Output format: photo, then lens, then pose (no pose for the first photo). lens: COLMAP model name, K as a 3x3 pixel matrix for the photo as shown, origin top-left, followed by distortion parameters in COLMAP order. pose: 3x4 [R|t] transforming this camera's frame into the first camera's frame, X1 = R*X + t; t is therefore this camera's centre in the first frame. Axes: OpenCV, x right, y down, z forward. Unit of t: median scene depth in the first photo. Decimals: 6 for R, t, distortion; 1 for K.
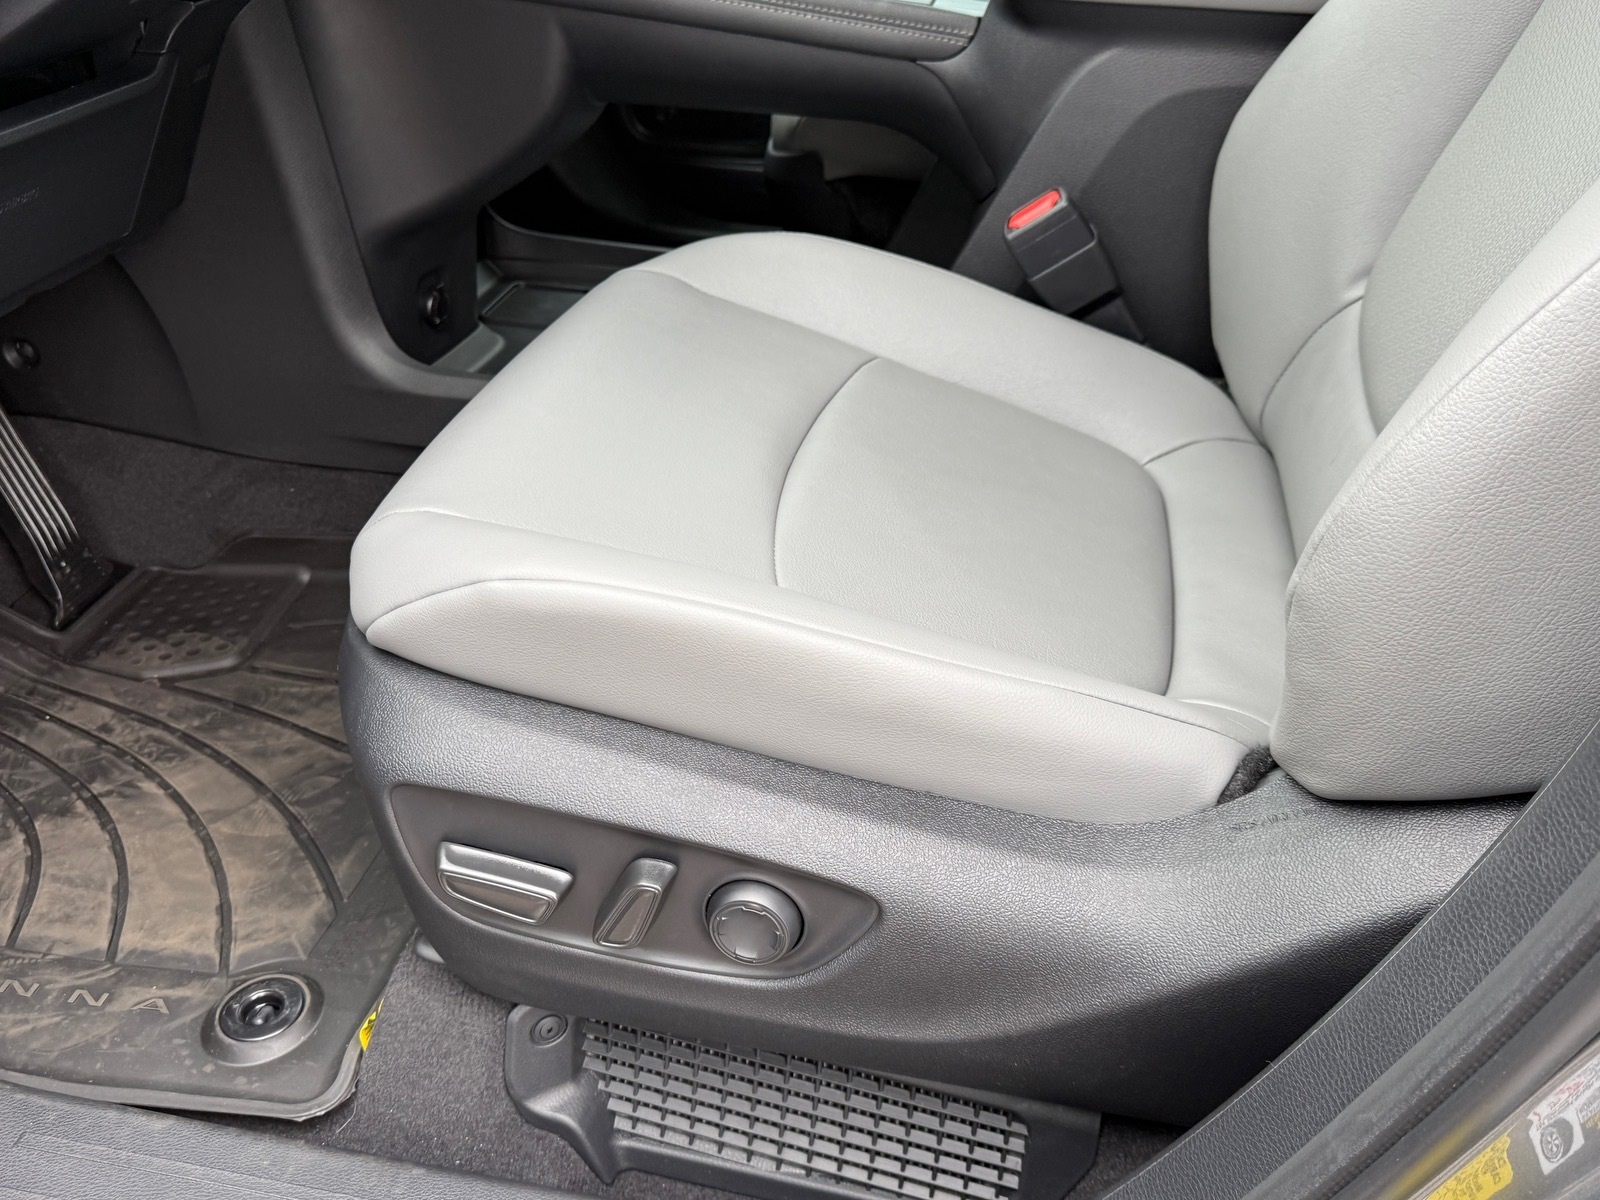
lens RADIAL K [[1459.3, 0, 800.0], [0, 1459.3, 600.0], [0, 0, 1]] dist [-0.001915, -0.020302]
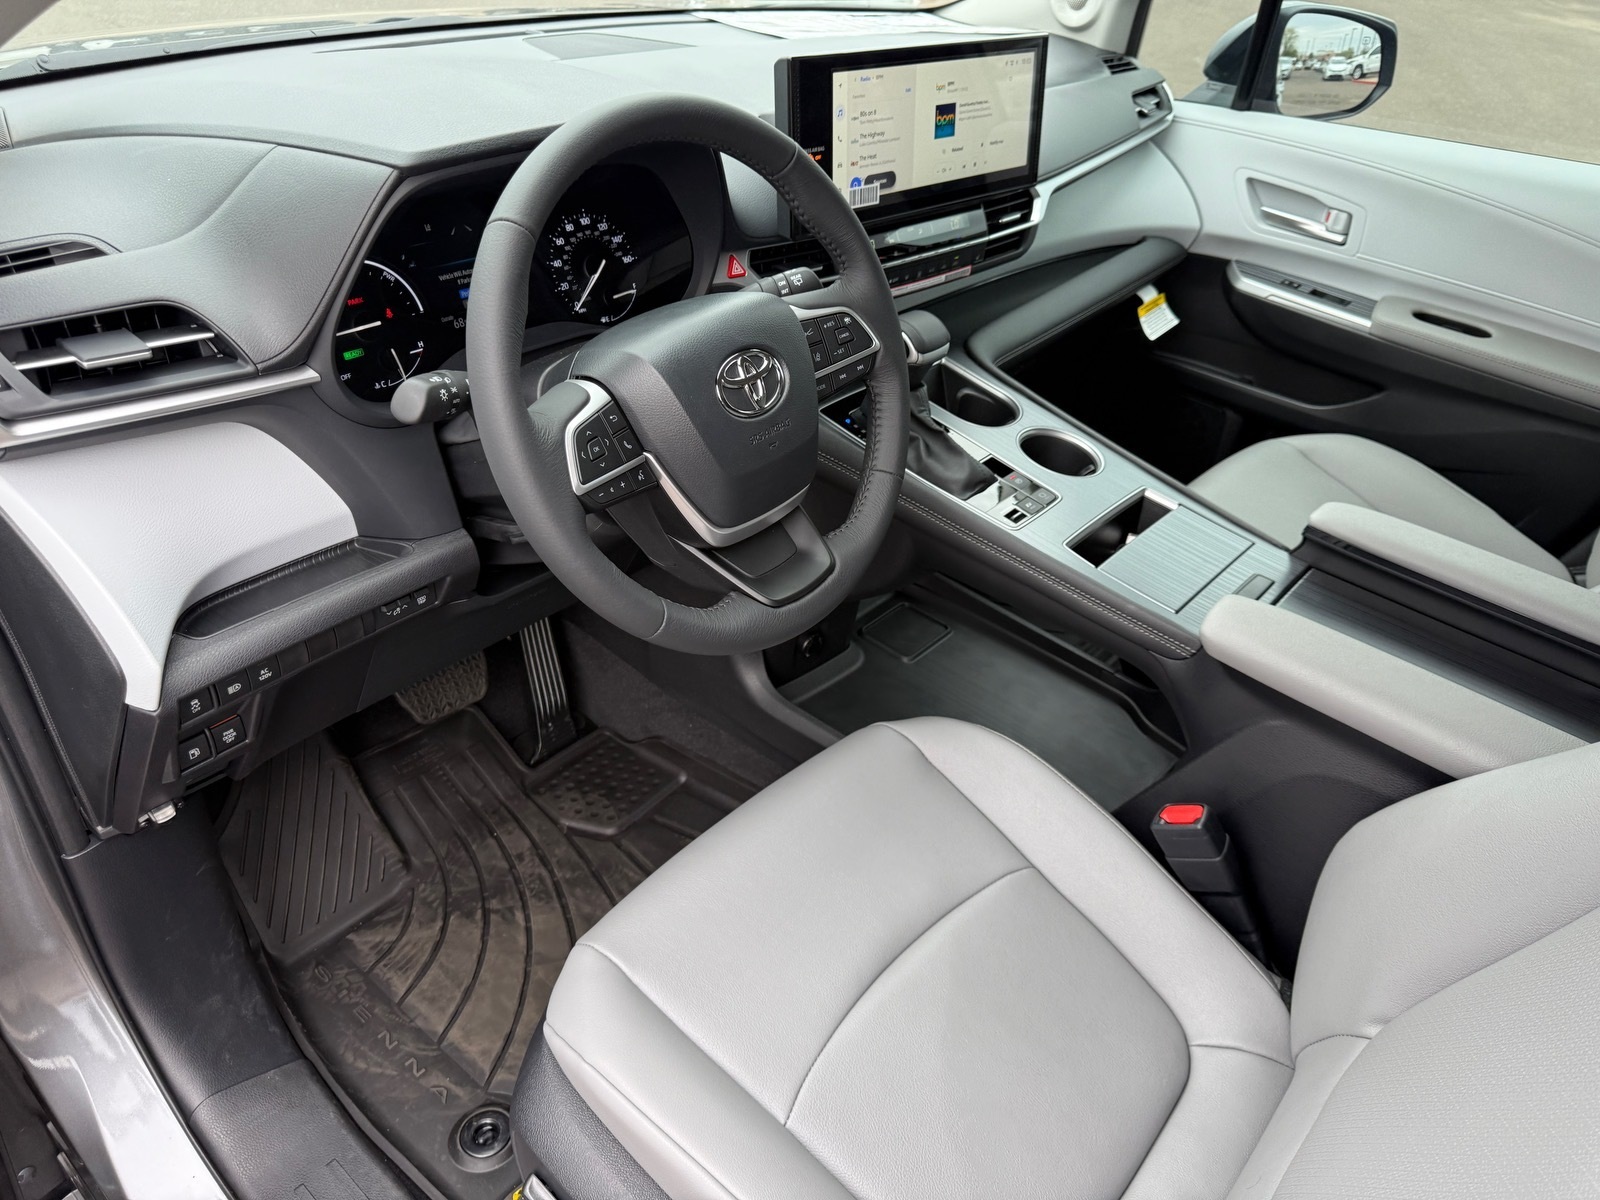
lens RADIAL K [[1141.3, 0, 811.2], [0, 1141.3, 594.5], [0, 0, 1]] dist [0.104368, -0.253850]
pose [[0.870310, 0.324973, -0.370073, 0.186796], [-0.315422, 0.944869, 0.087933, -0.424433], [0.378246, 0.040200, 0.924832, -0.061023]]
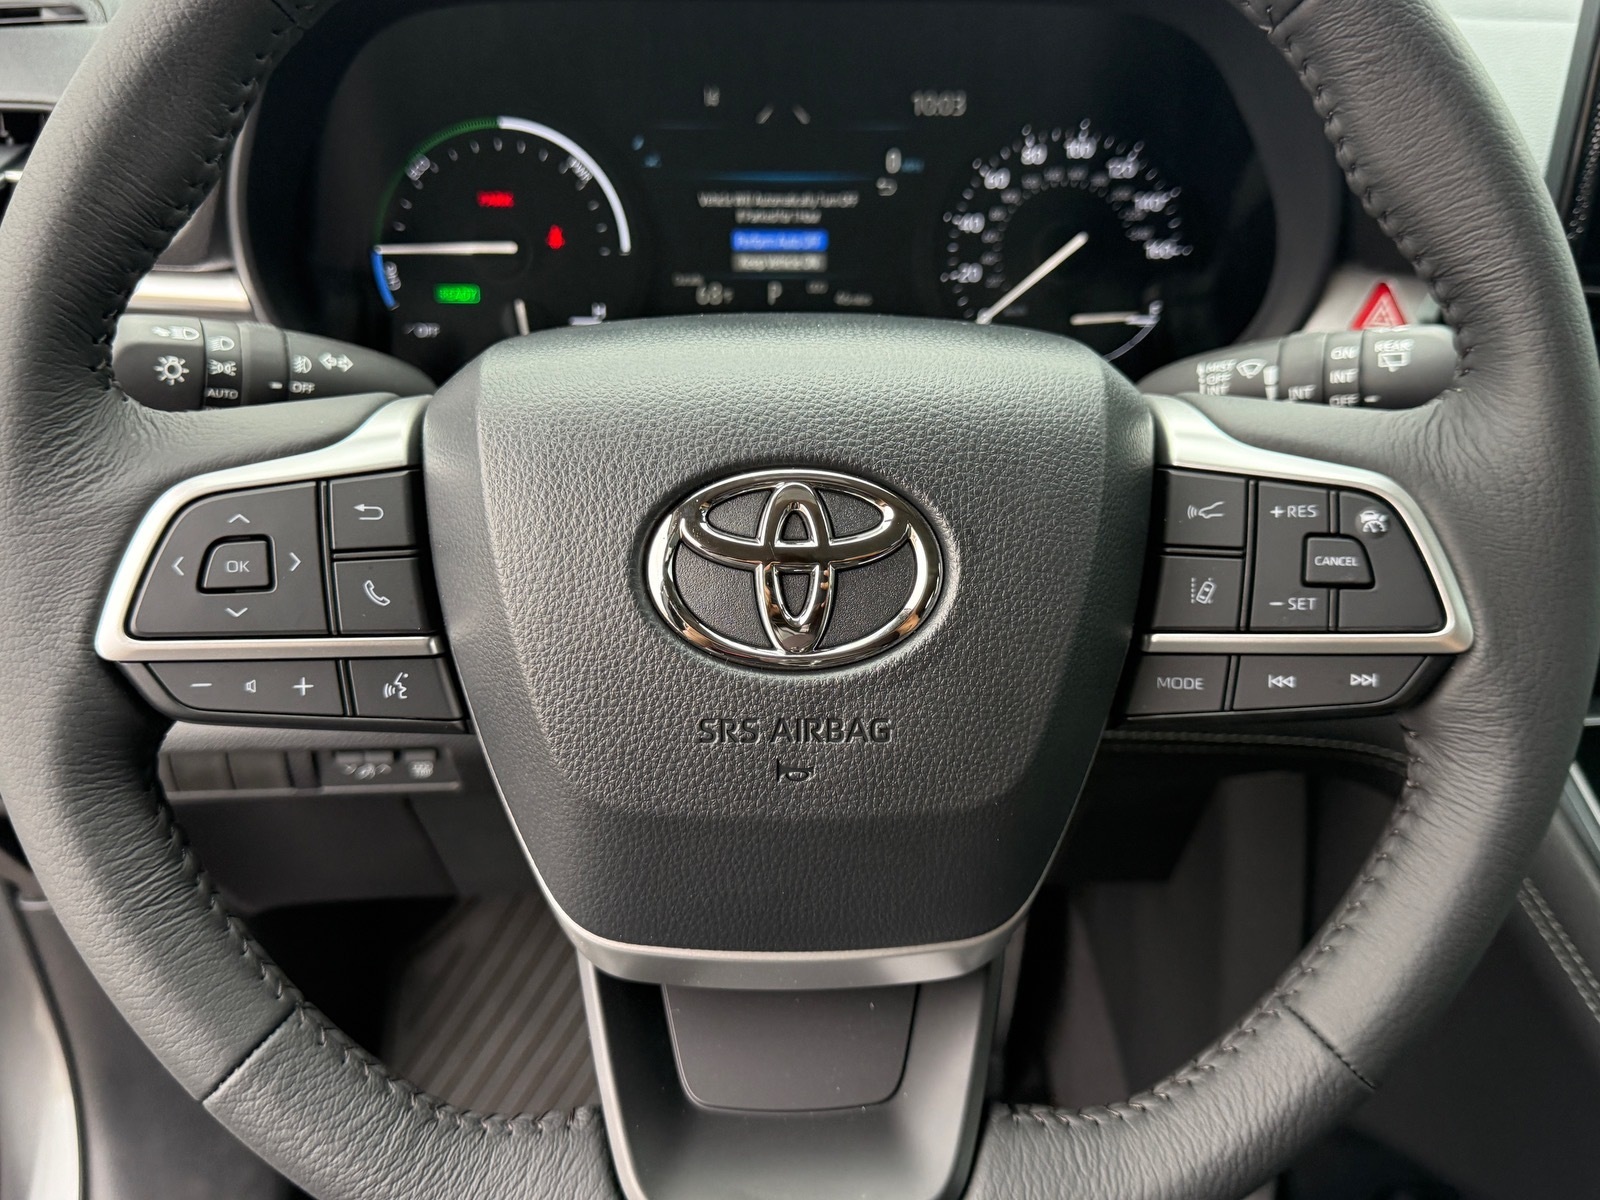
lens RADIAL K [[1470.9, 0, 800.0], [0, 1470.9, 600.0], [0, 0, 1]] dist [0.148690, -0.285984]
pose [[0.215114, 0.508299, -0.833882, 0.090706], [-0.515669, 0.784249, 0.345020, -0.592155], [0.829344, 0.355788, 0.430816, 0.513952]]
